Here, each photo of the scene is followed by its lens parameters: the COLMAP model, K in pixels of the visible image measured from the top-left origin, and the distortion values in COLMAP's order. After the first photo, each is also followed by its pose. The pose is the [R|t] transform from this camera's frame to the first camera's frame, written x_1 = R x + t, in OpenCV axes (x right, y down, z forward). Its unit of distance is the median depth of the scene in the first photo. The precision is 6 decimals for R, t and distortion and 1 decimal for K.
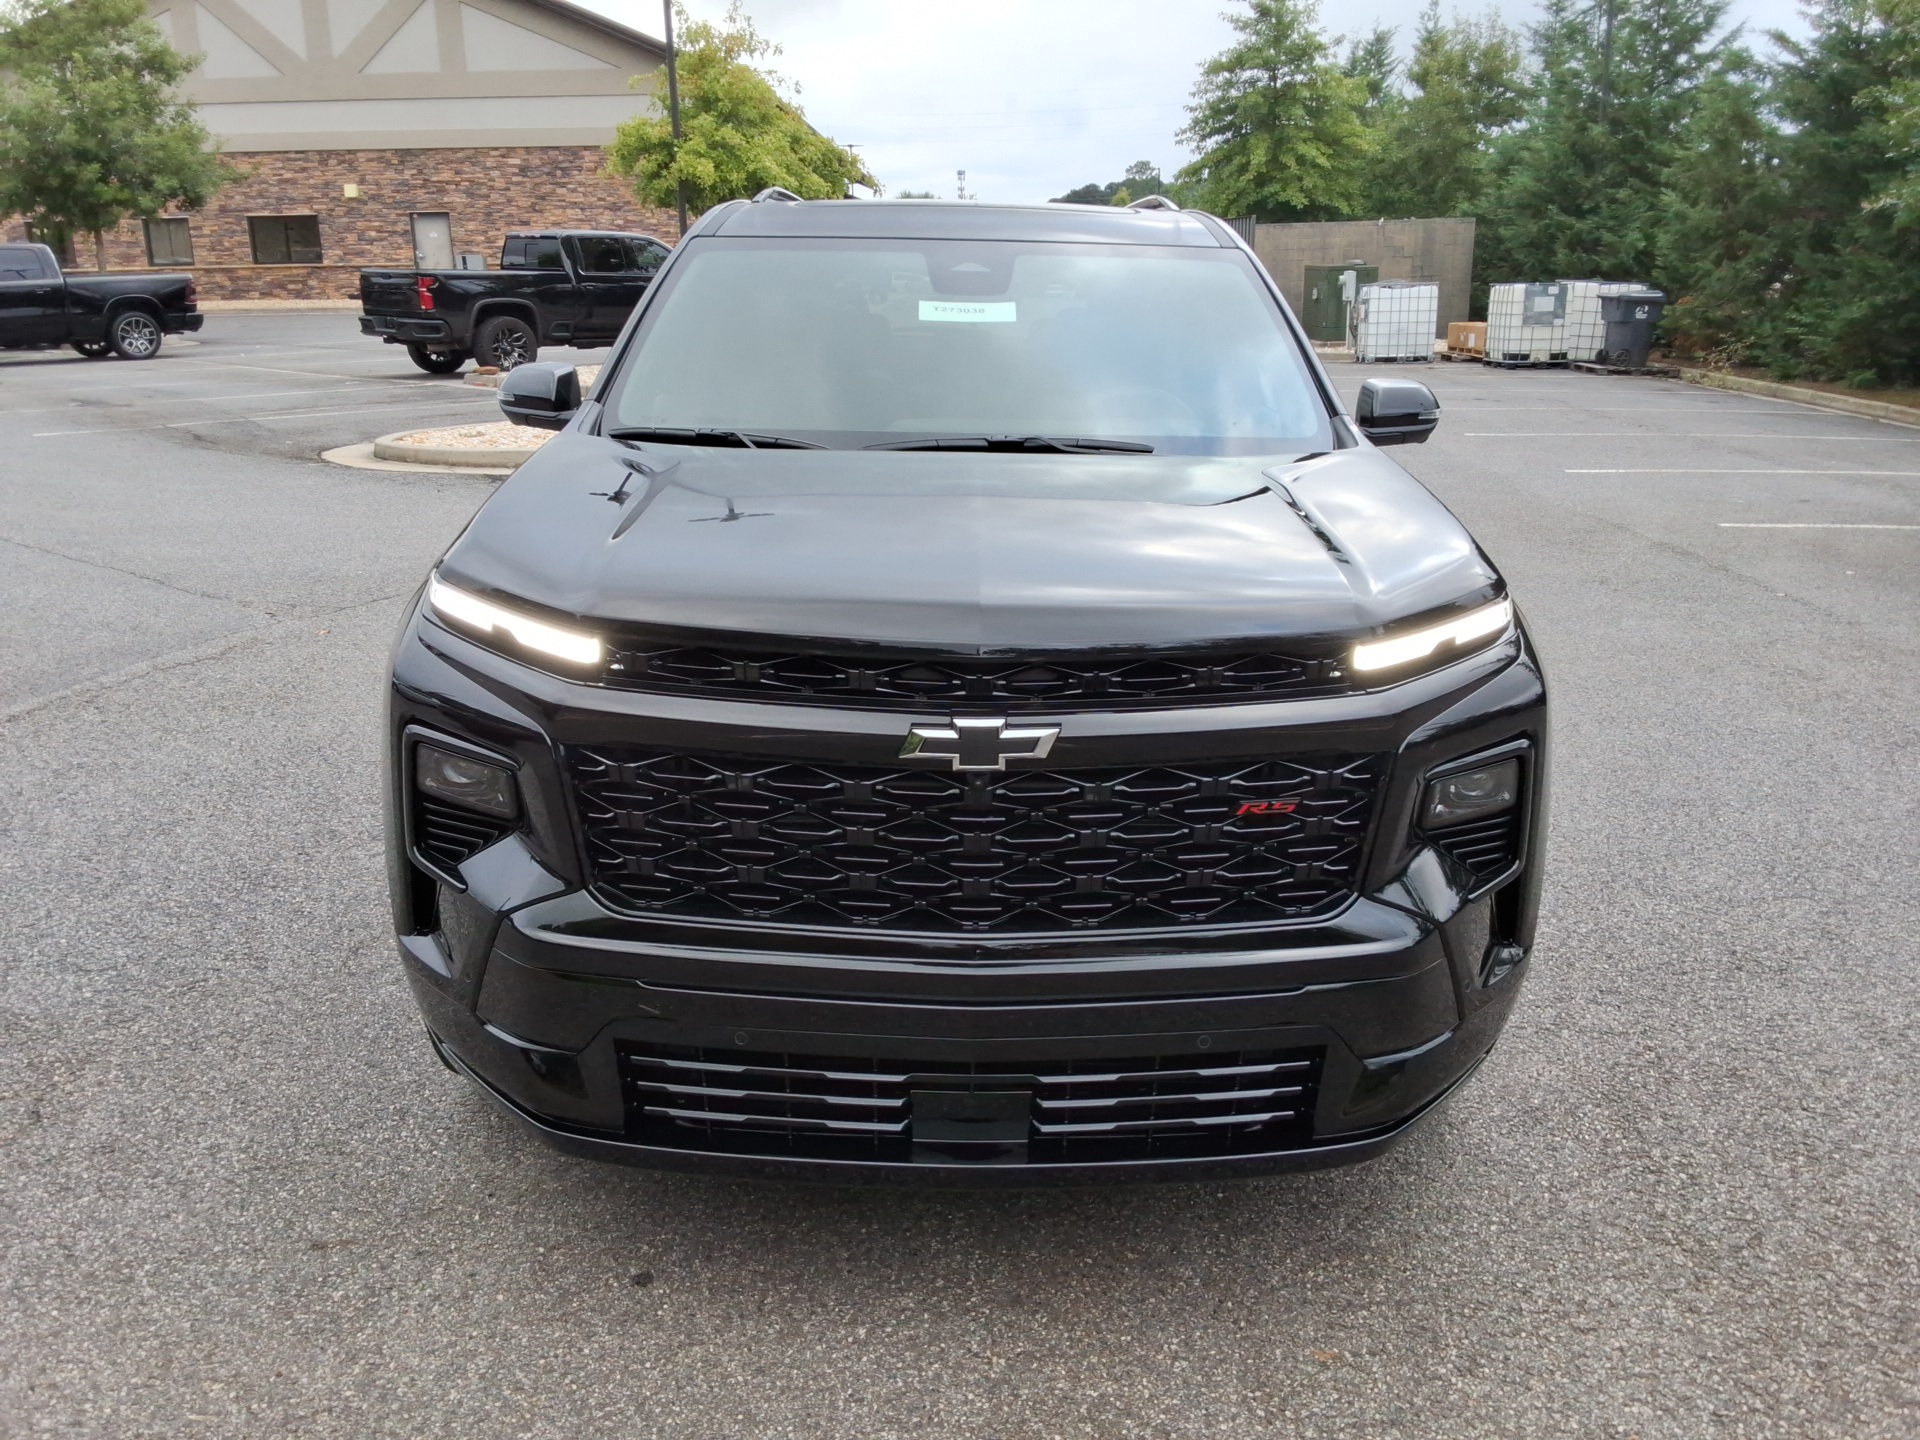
lens RADIAL K [[1574.8, 0, 975.0], [0, 1574.8, 680.9], [0, 0, 1]] dist [0.100957, -0.164098]
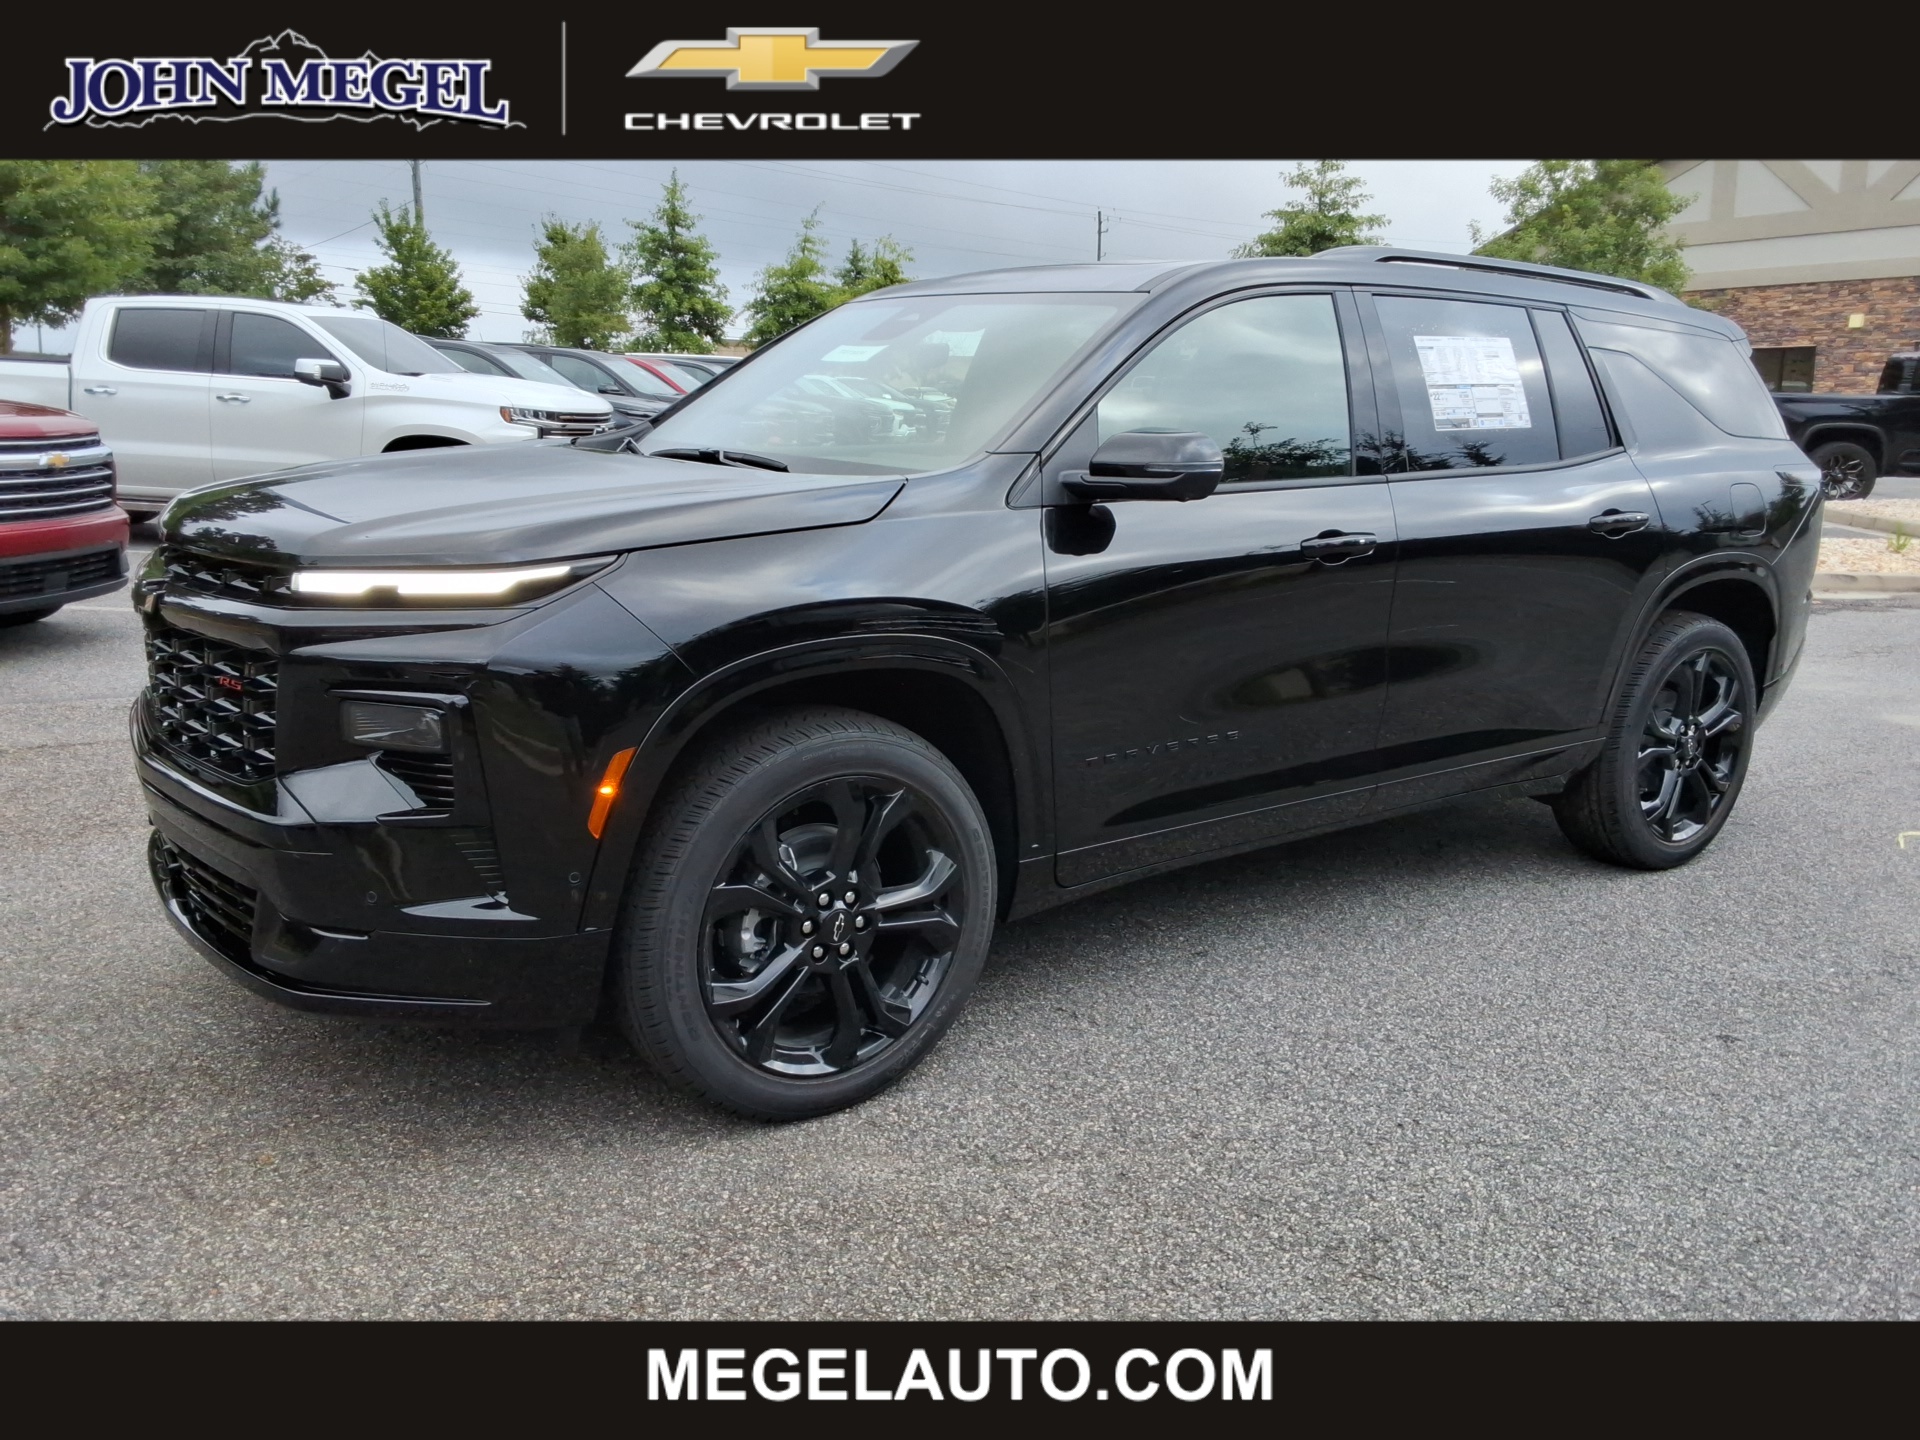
lens RADIAL K [[1562.9, 0, 970.0], [0, 1562.9, 691.2], [0, 0, 1]] dist [0.121418, -0.195912]
pose [[0.574226, 0.154008, -0.804081, 0.106548], [-0.216231, 0.975802, 0.032479, -0.005878], [0.789625, 0.155217, 0.593632, 0.047851]]
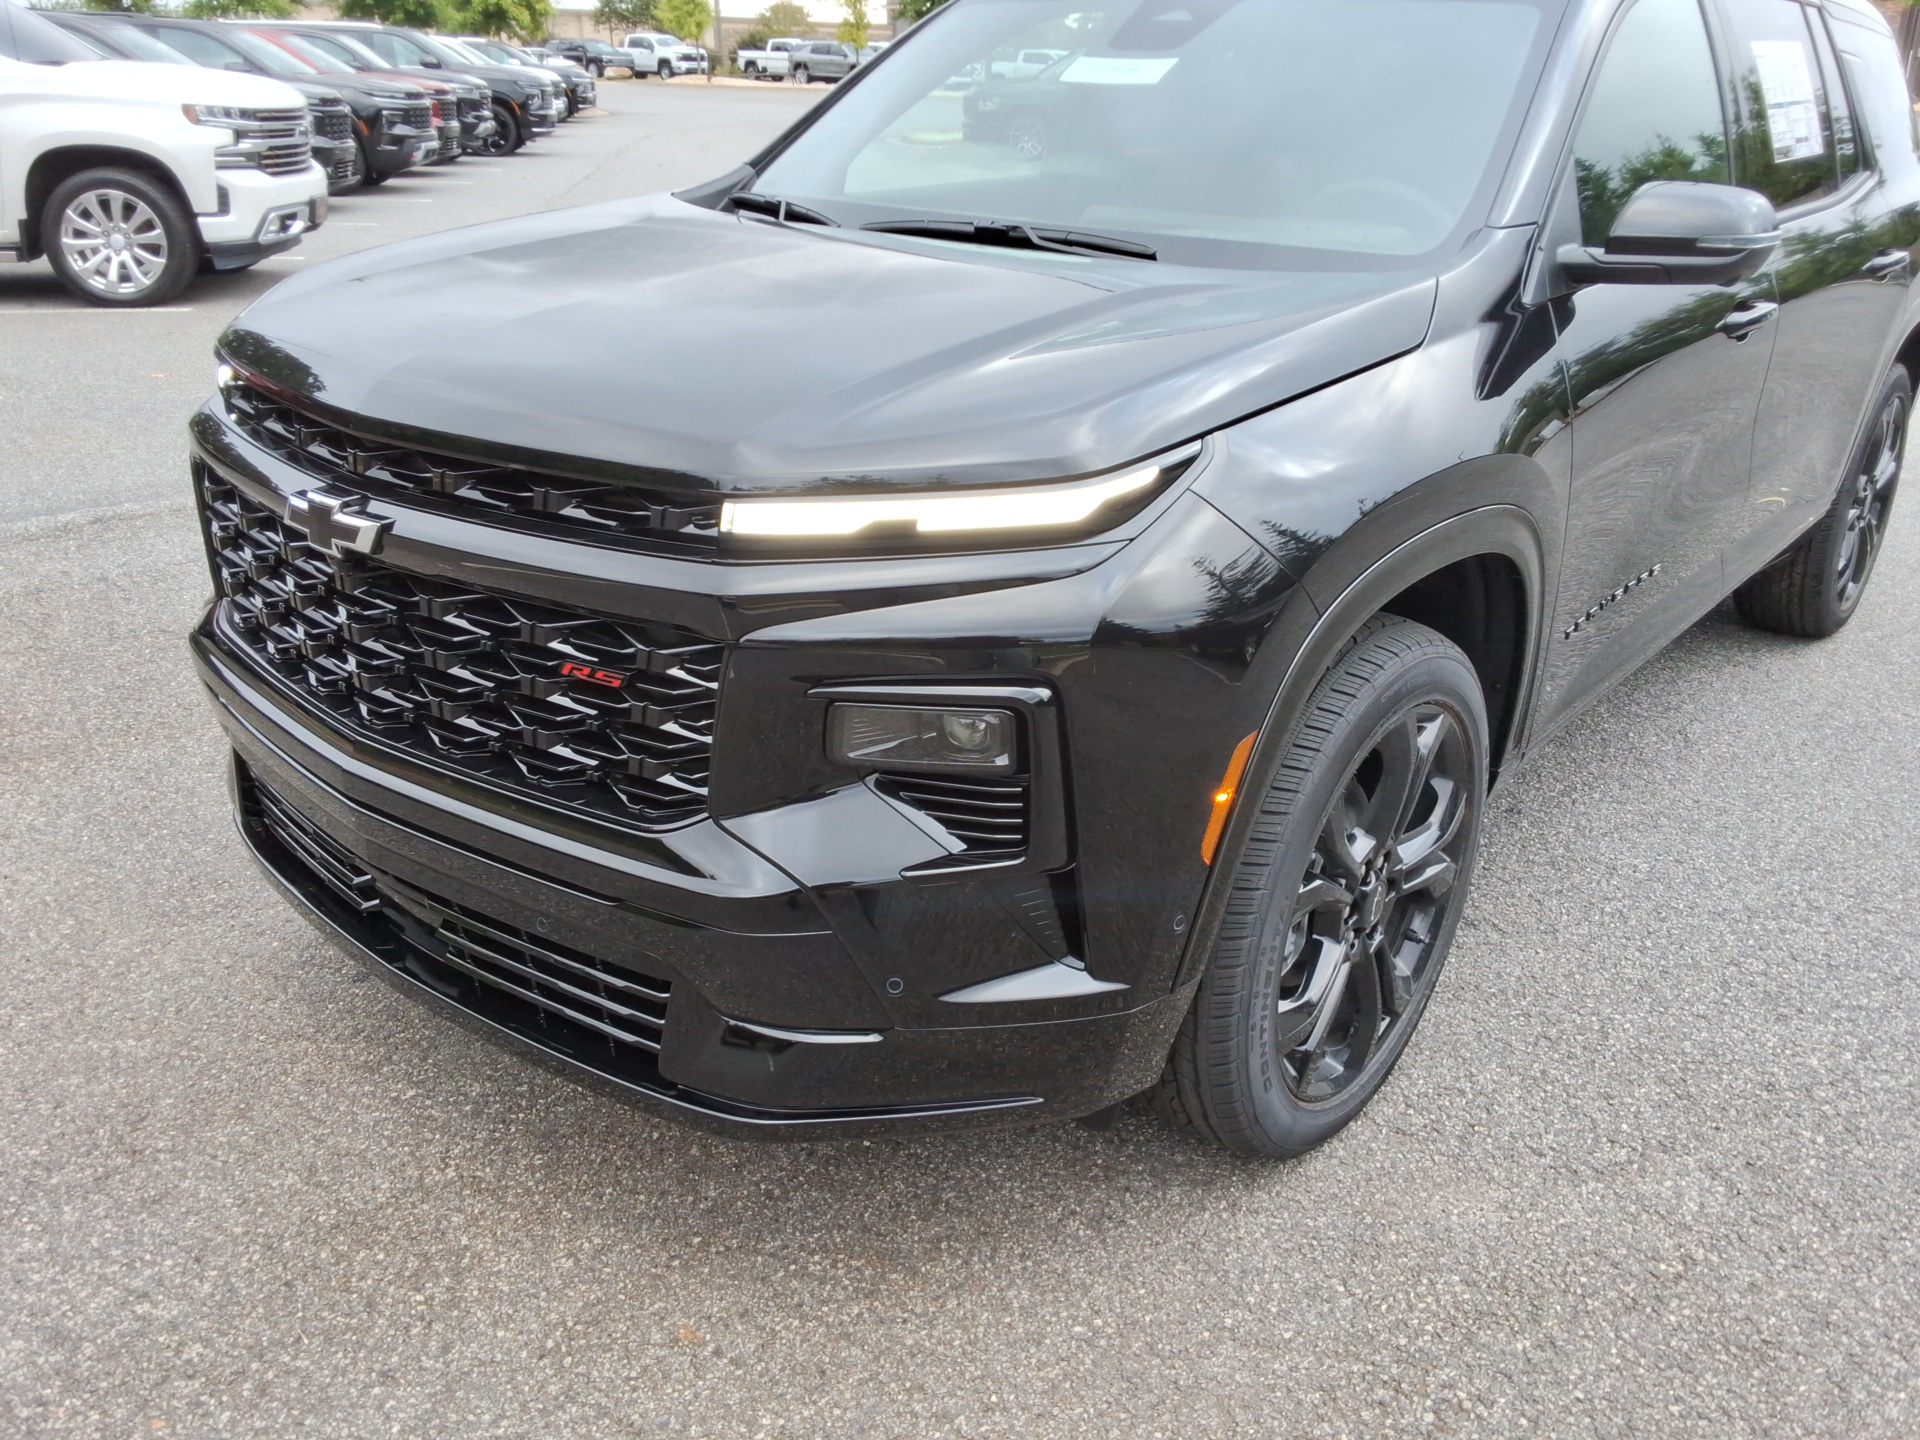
lens RADIAL K [[1562.9, 0, 970.0], [0, 1562.9, 691.2], [0, 0, 1]] dist [0.121418, -0.195912]
pose [[0.752783, 0.244610, -0.611133, 0.056101], [-0.170161, 0.969150, 0.178307, -0.006094], [0.635895, -0.030236, 0.771183, 0.033691]]
